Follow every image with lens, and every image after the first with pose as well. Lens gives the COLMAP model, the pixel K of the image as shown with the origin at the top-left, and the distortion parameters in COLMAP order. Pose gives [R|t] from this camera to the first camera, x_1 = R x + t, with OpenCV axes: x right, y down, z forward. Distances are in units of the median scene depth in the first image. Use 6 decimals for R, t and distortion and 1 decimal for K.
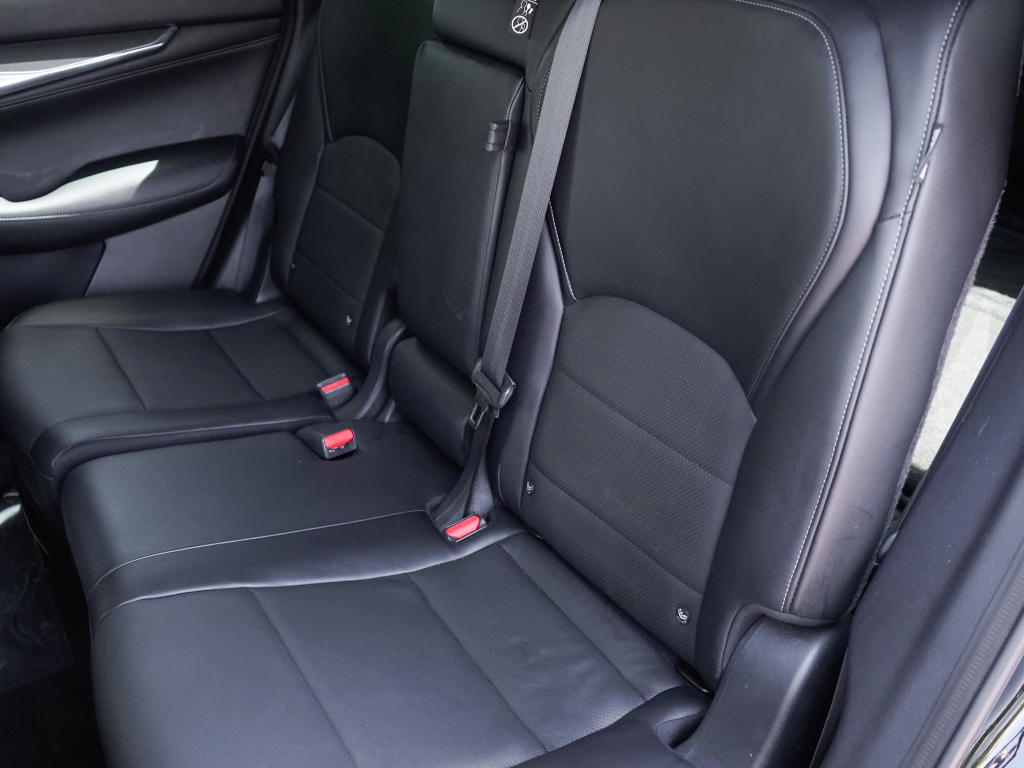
lens RADIAL K [[912.0, 0, 512.0], [0, 912.0, 384.0], [0, 0, 1]] dist [0.006703, 0.001501]
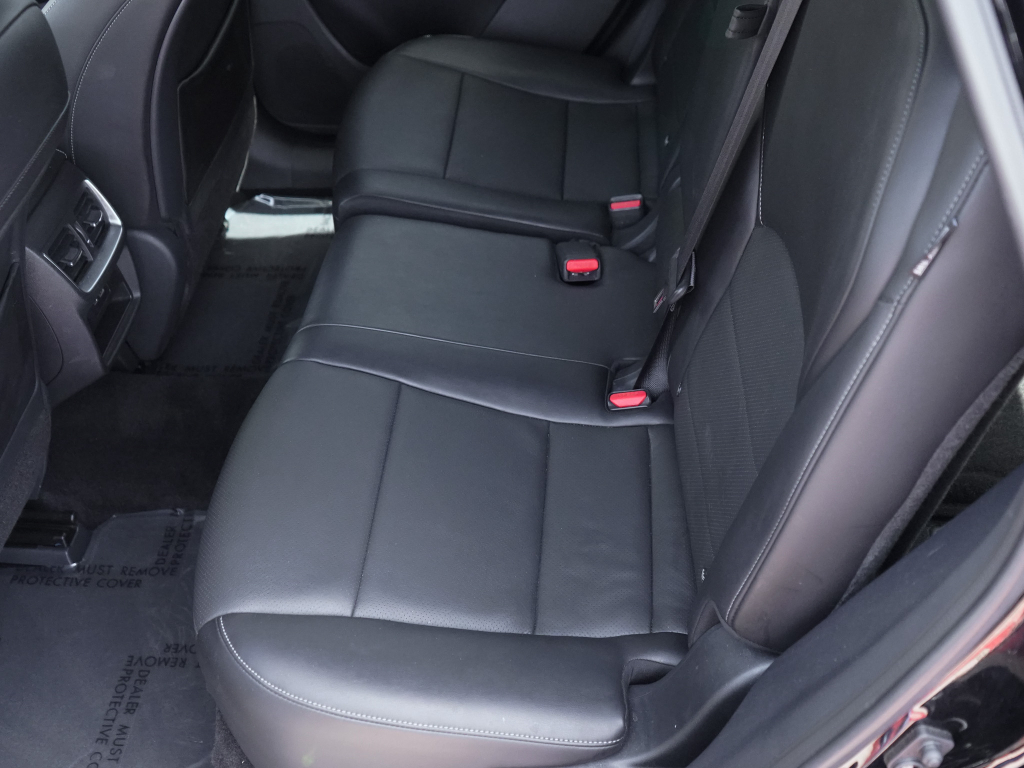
lens RADIAL K [[940.6, 0, 512.0], [0, 940.6, 384.0], [0, 0, 1]] dist [0.001666, -0.000703]
pose [[0.876967, 0.356952, -0.321735, 0.164844], [-0.278426, 0.923109, 0.265234, -0.097722], [0.391673, -0.143022, 0.908921, 0.010782]]
